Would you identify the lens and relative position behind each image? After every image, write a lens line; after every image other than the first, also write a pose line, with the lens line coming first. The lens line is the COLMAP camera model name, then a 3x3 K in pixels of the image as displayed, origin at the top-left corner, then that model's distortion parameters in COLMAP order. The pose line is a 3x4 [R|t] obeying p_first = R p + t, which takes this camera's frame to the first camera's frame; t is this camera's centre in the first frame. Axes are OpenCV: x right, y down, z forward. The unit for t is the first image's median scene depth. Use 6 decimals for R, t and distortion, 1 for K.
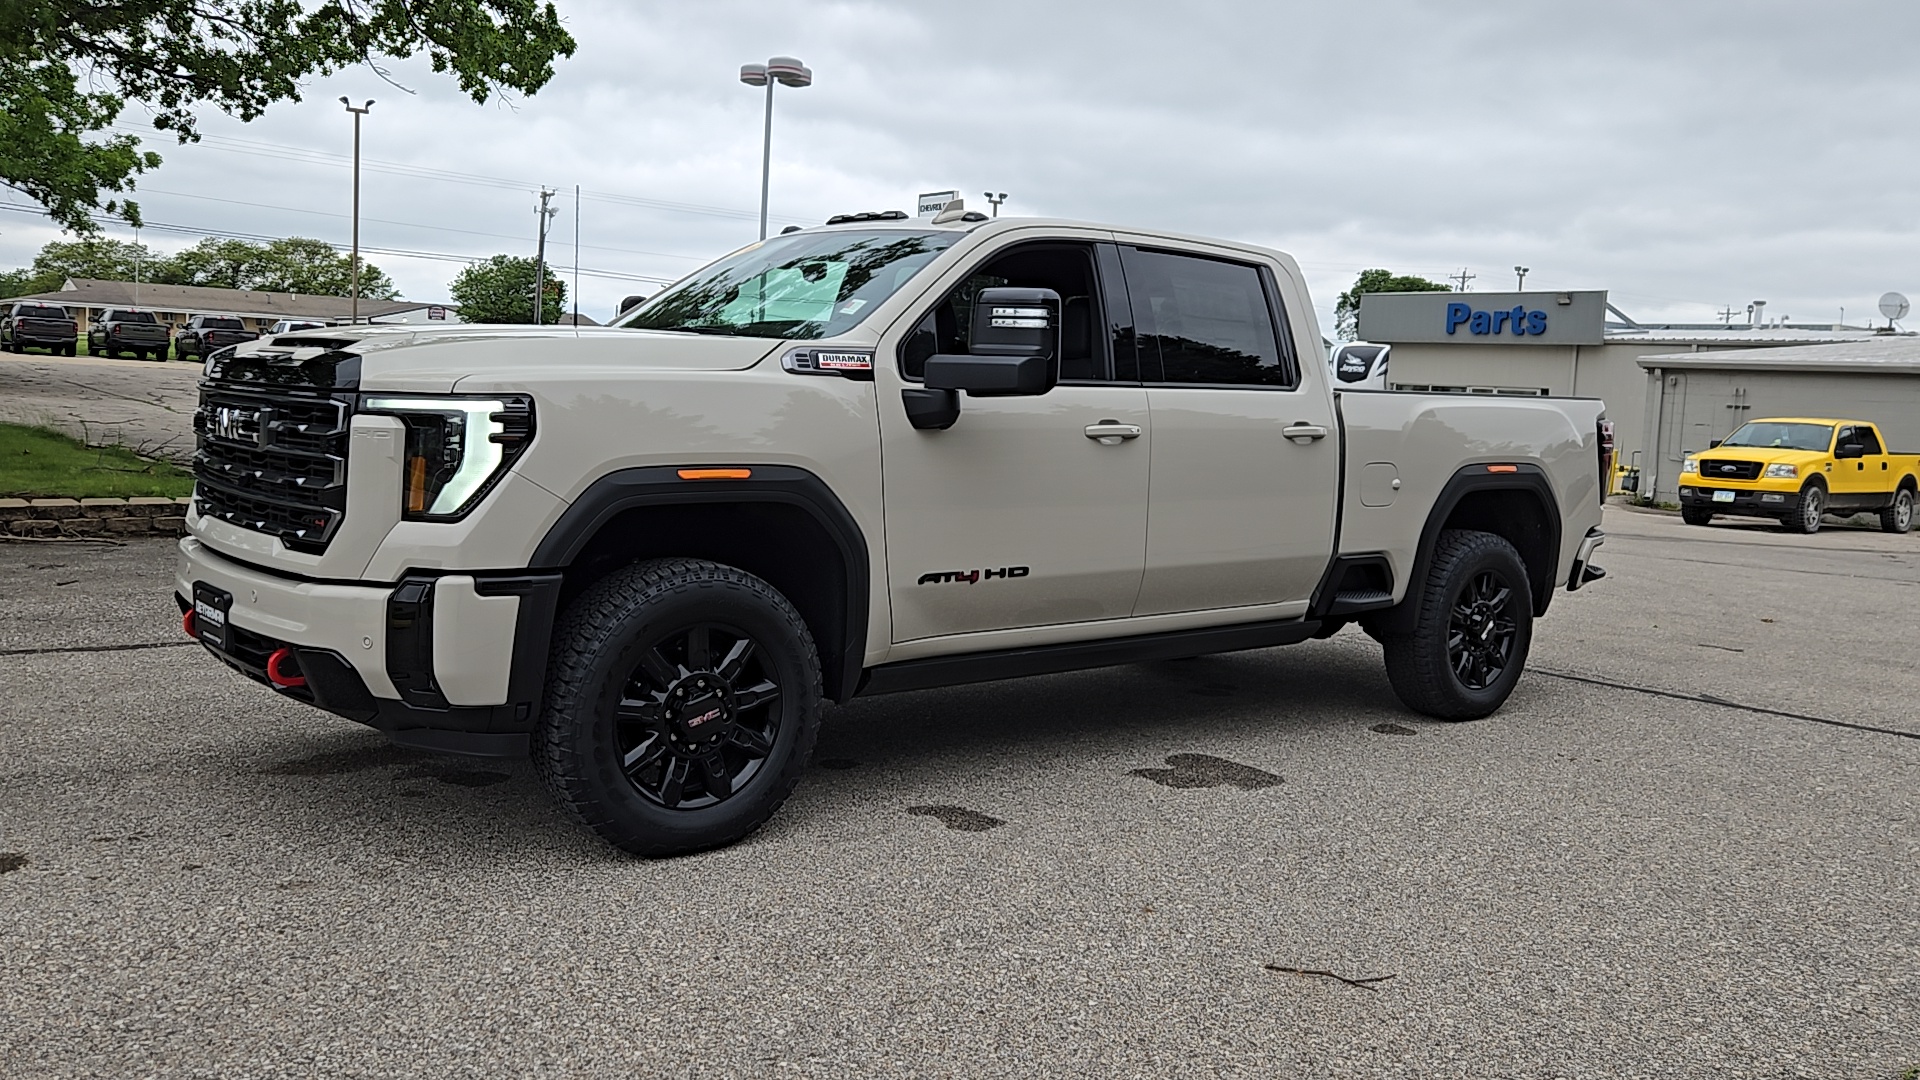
lens RADIAL K [[1584.0, 0, 960.0], [0, 1584.0, 540.0], [0, 0, 1]] dist [0.018433, 0.018786]
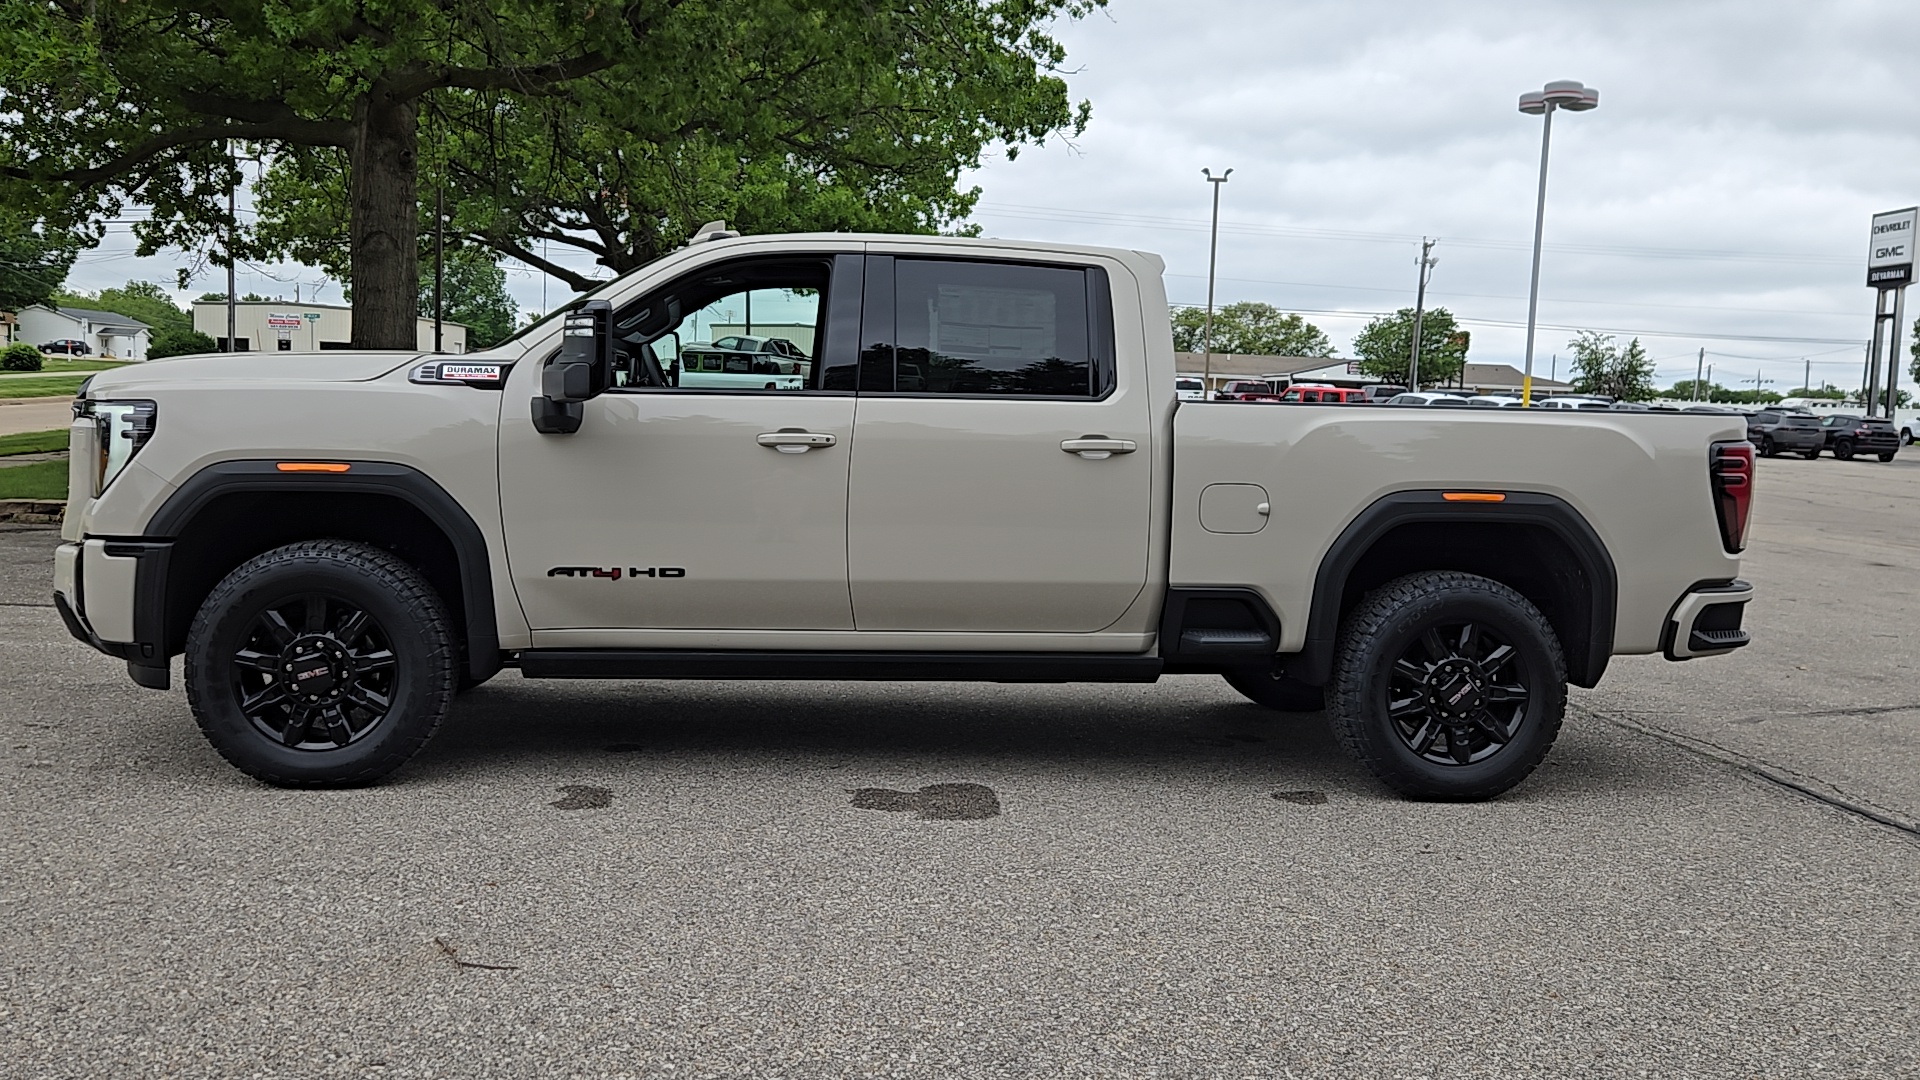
lens RADIAL K [[1587.2, 0, 960.0], [0, 1587.2, 540.0], [0, 0, 1]] dist [0.017200, -0.014301]
pose [[0.833522, 0.032920, -0.551505, 0.625497], [-0.051650, 0.998495, -0.018460, 0.006629], [0.550067, 0.043872, 0.833967, 0.188431]]
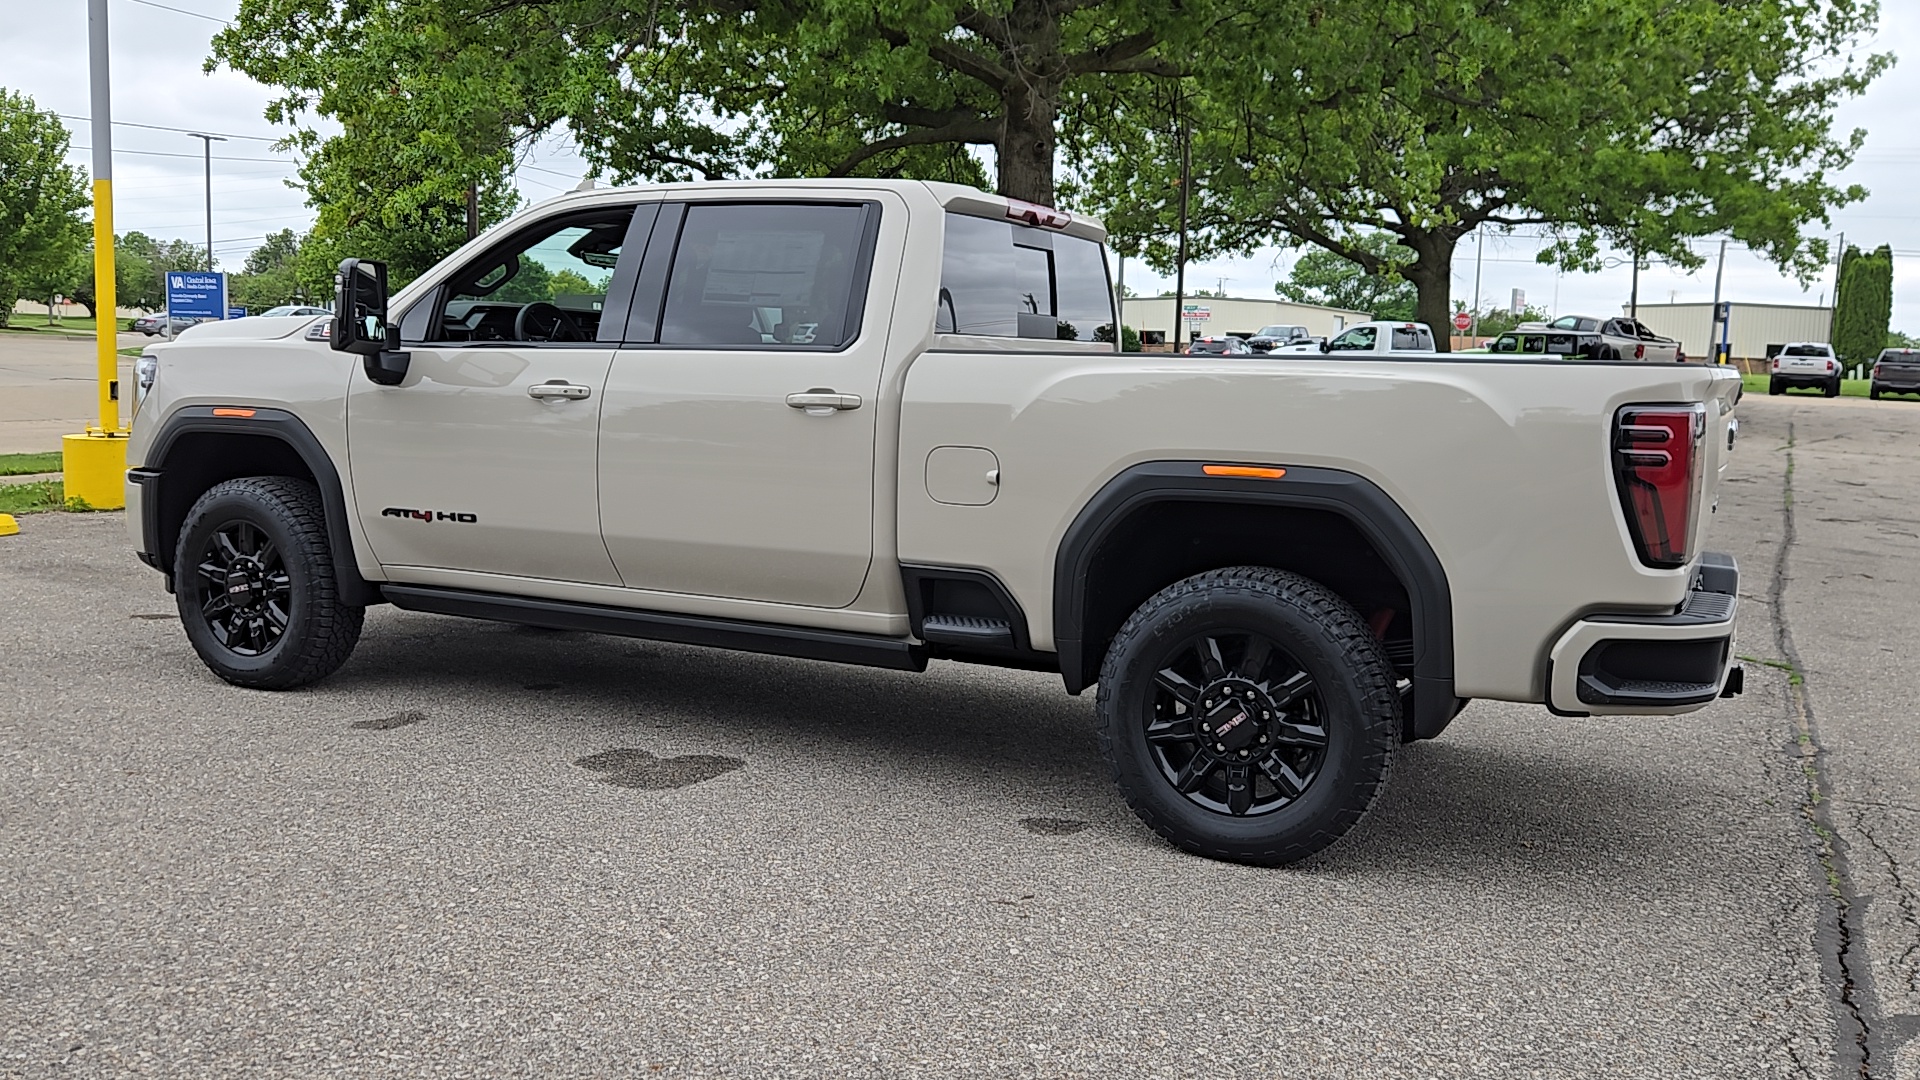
lens RADIAL K [[1587.2, 0, 960.0], [0, 1587.2, 540.0], [0, 0, 1]] dist [0.017200, -0.014301]
pose [[0.401816, 0.073066, -0.912801, 0.953606], [-0.103330, 0.994063, 0.034085, -0.030246], [0.909872, 0.080623, 0.406980, 0.701908]]
